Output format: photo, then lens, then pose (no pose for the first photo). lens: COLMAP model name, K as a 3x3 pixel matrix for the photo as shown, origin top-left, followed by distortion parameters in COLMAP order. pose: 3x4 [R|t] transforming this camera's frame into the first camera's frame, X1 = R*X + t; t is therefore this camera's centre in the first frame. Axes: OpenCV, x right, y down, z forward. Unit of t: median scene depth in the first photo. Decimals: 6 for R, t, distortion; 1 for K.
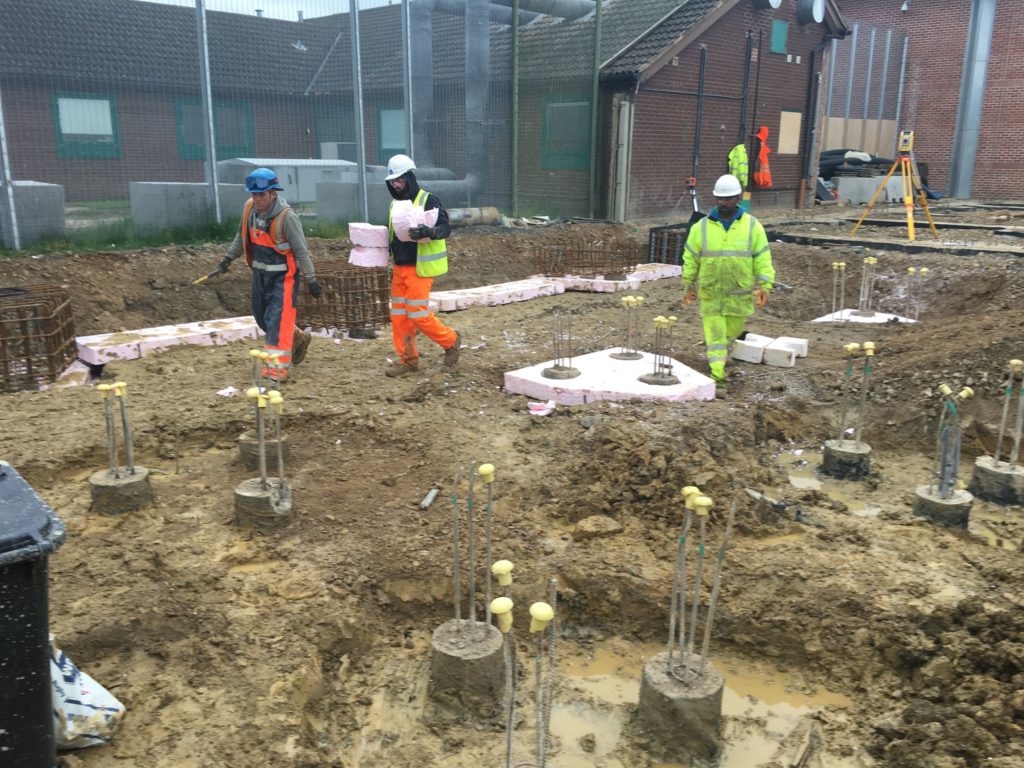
lens RADIAL K [[872.4, 0, 512.0], [0, 872.4, 384.0], [0, 0, 1]] dist [0.092270, -0.112032]
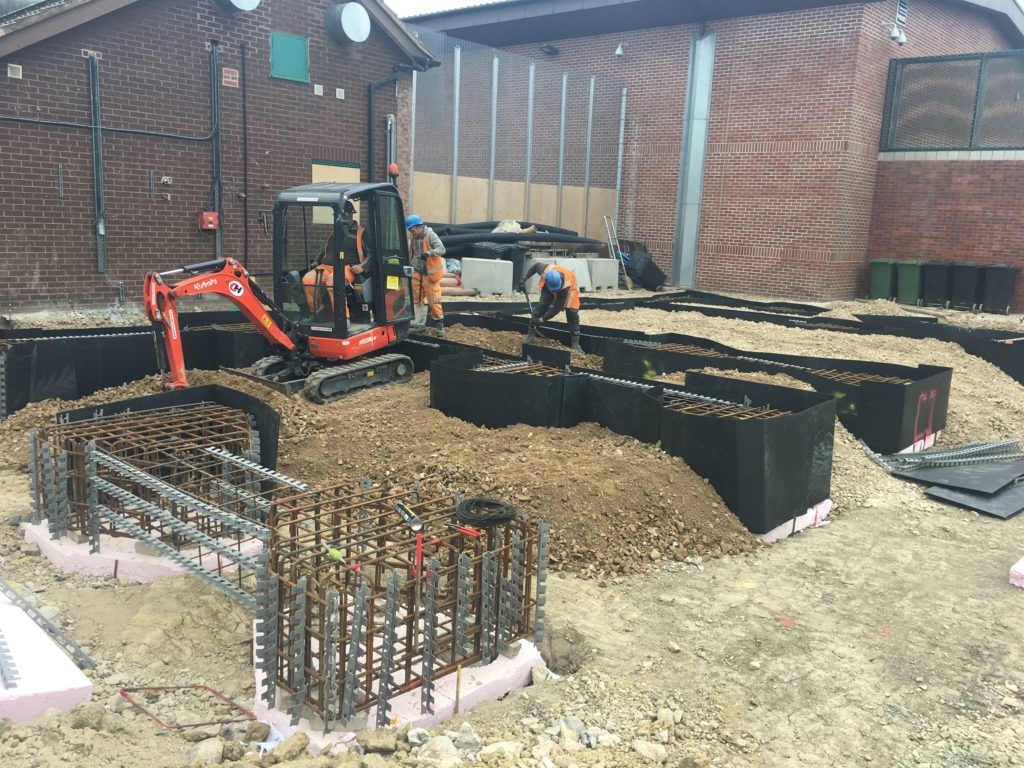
lens RADIAL K [[872.4, 0, 512.0], [0, 872.4, 384.0], [0, 0, 1]] dist [0.092270, -0.112032]
pose [[0.998426, 0.026925, 0.049197, 0.320447], [-0.023767, 0.997687, -0.063685, -0.069998], [-0.050798, 0.062416, 0.996757, 0.229093]]
